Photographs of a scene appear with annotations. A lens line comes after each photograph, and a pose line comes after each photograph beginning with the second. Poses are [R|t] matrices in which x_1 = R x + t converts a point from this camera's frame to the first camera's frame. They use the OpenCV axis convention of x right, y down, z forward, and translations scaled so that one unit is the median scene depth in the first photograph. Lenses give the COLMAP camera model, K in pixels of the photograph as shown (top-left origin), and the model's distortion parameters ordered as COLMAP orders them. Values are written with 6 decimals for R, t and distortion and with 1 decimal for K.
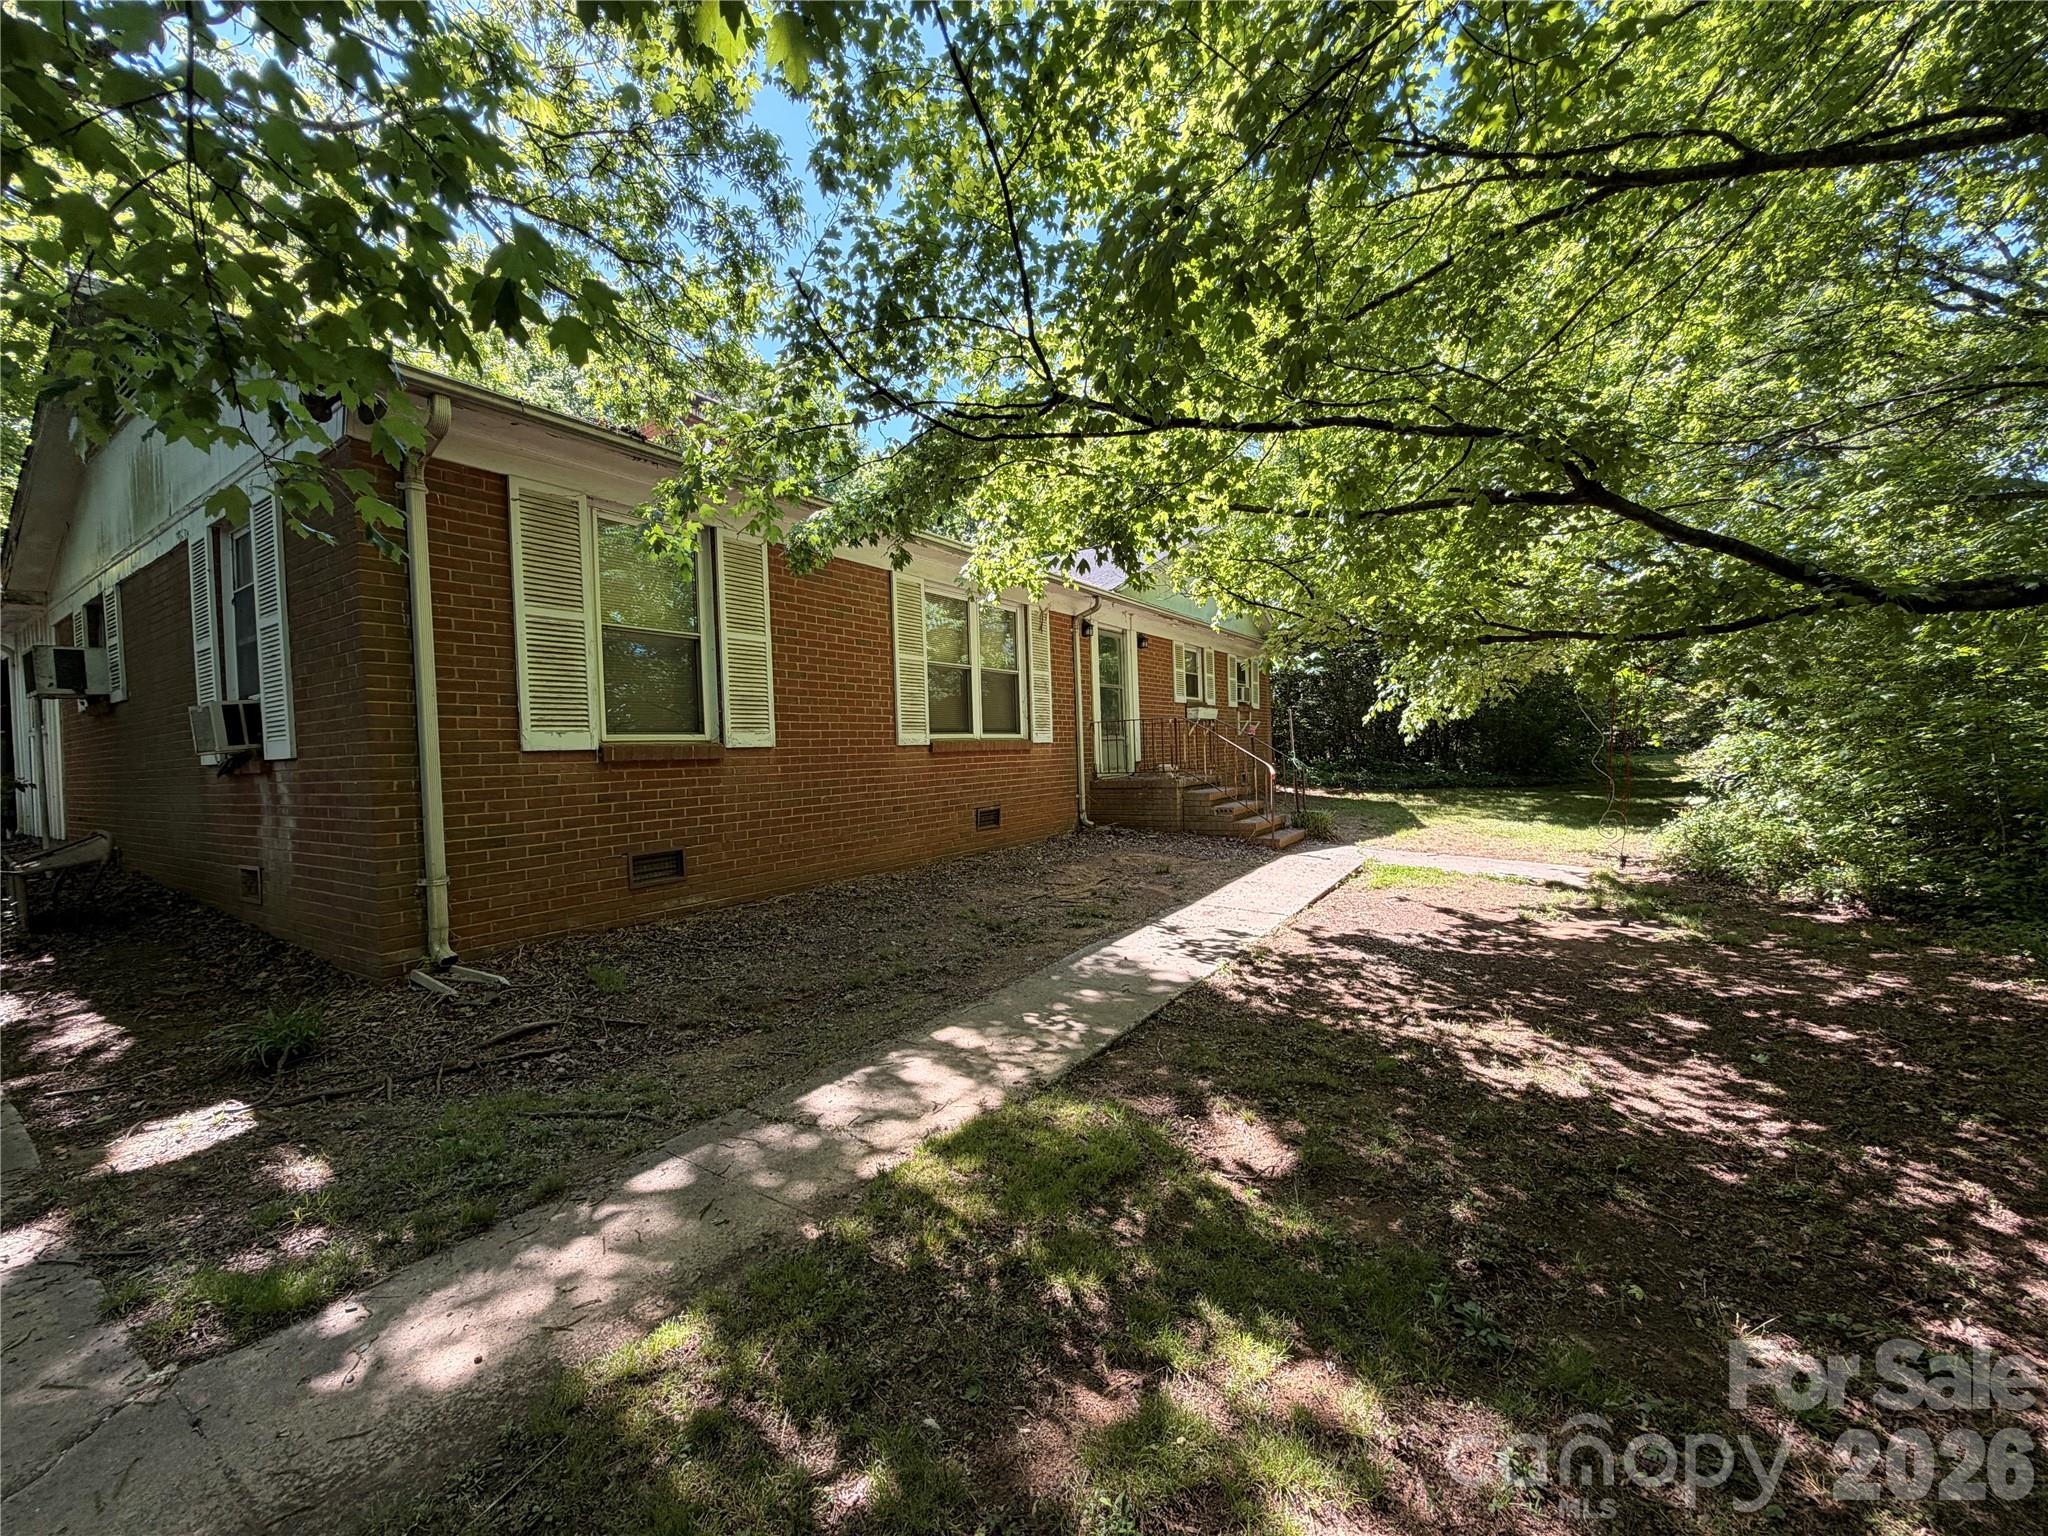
lens RADIAL K [[812.1, 0, 1016.1], [0, 812.1, 772.8], [0, 0, 1]] dist [0.002988, -0.002632]
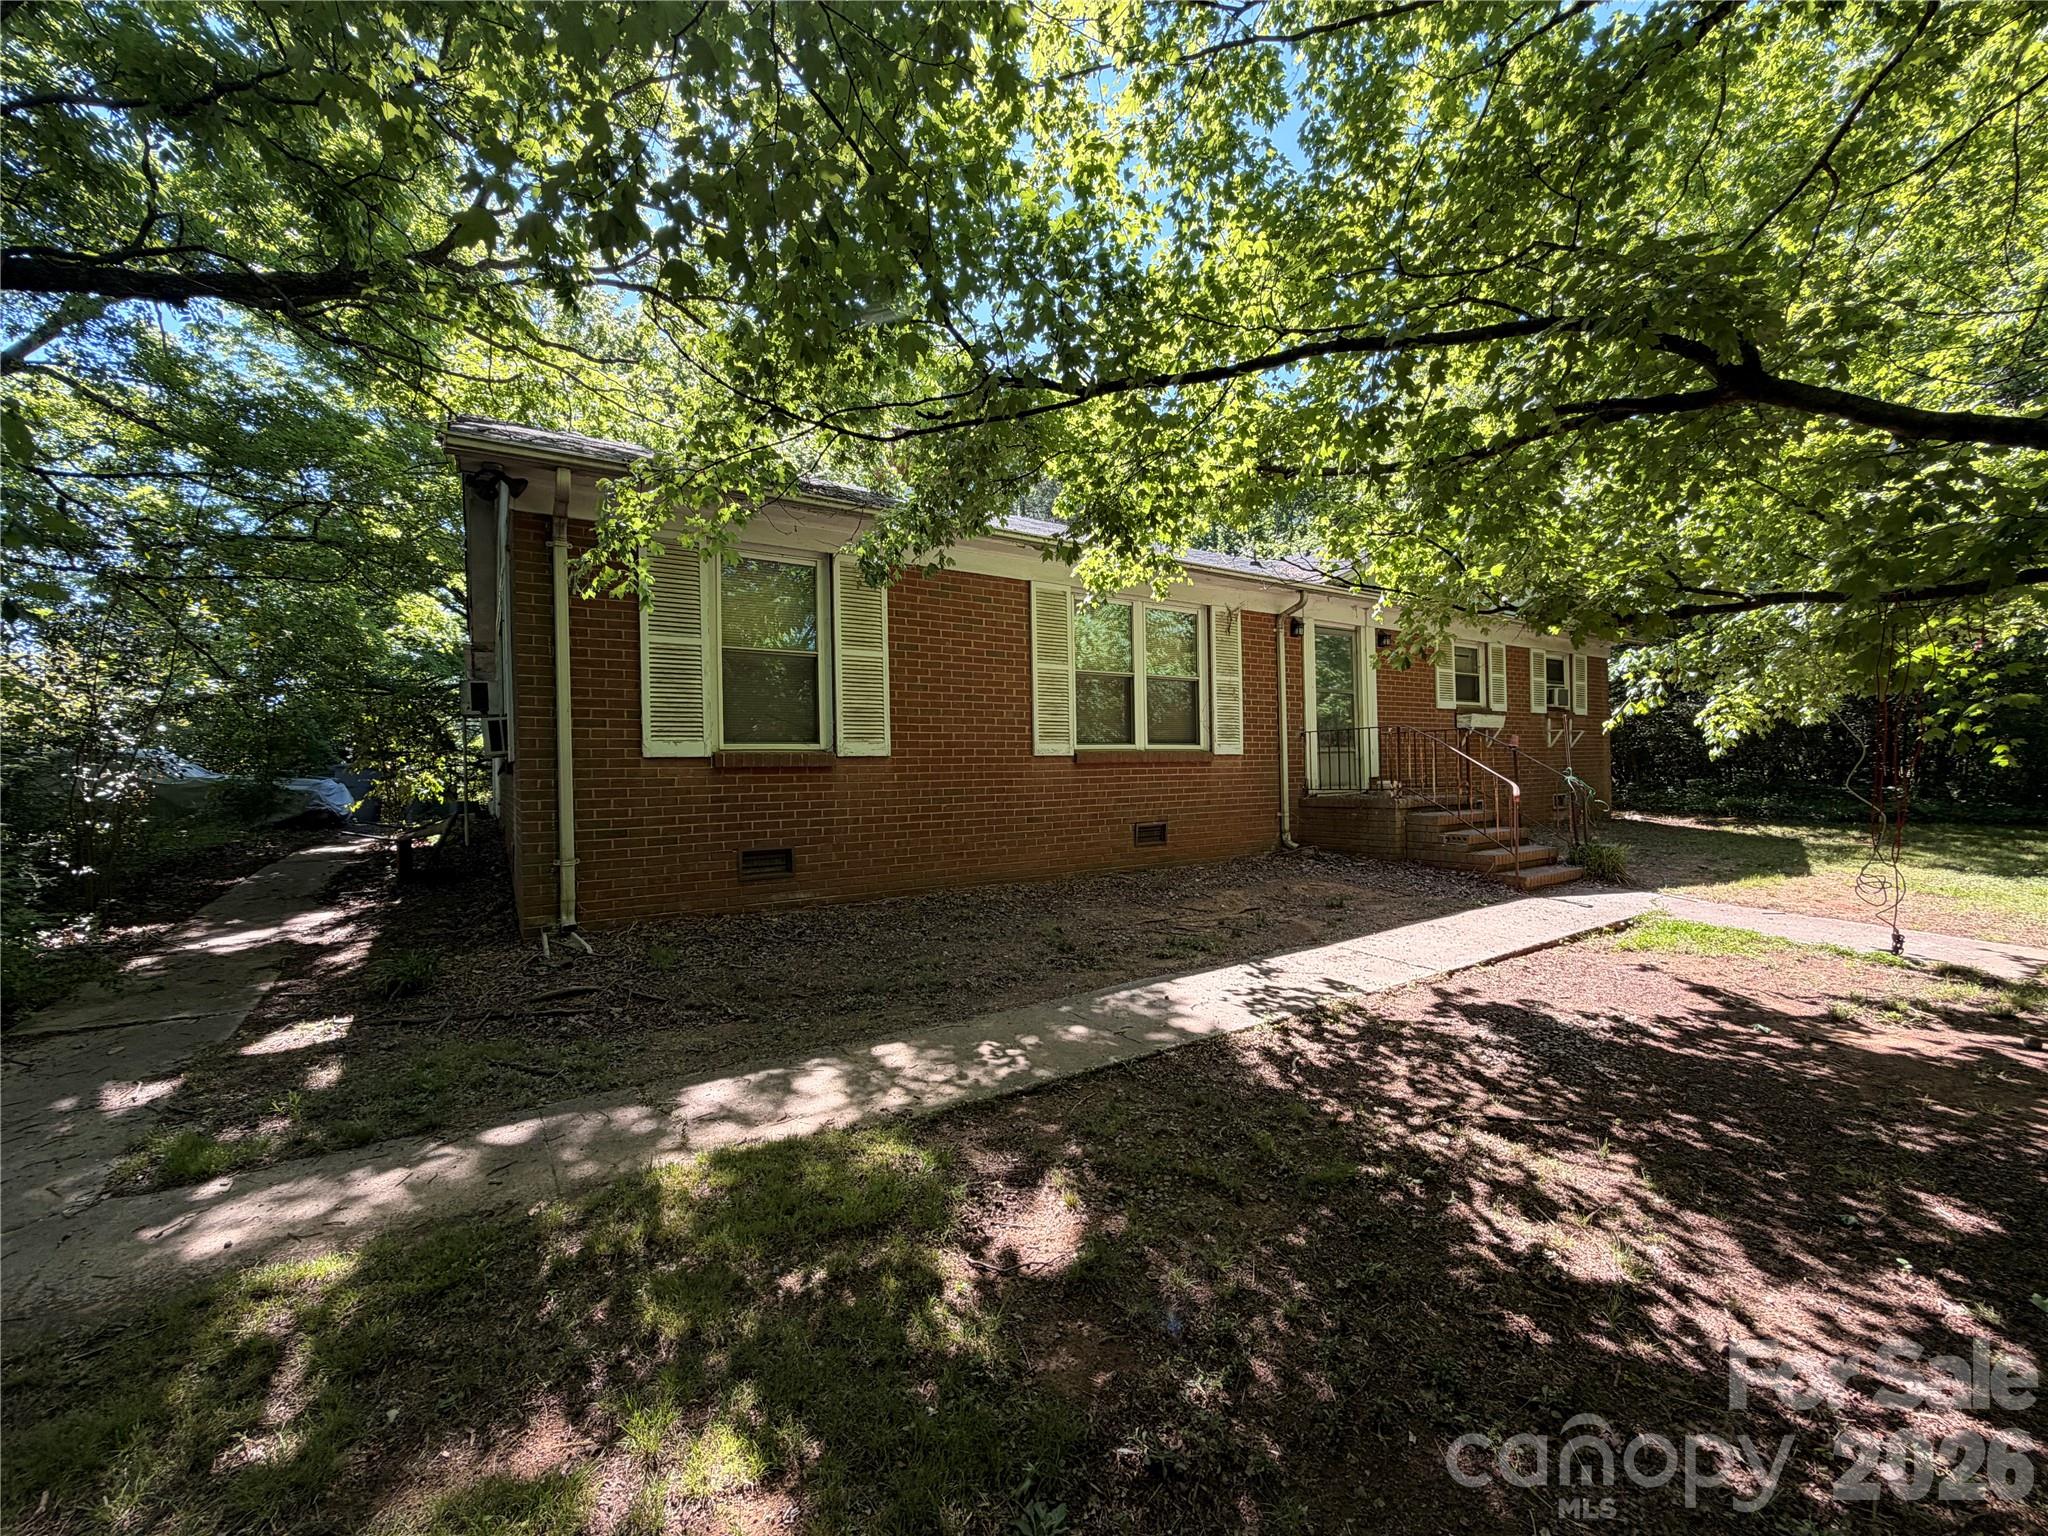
lens RADIAL K [[812.1, 0, 1016.1], [0, 812.1, 772.8], [0, 0, 1]] dist [0.002988, -0.002632]
pose [[0.916268, 0.015198, -0.400278, 0.362917], [-0.021368, 0.999712, -0.010954, -0.002771], [0.399997, 0.018590, 0.916328, 0.132482]]
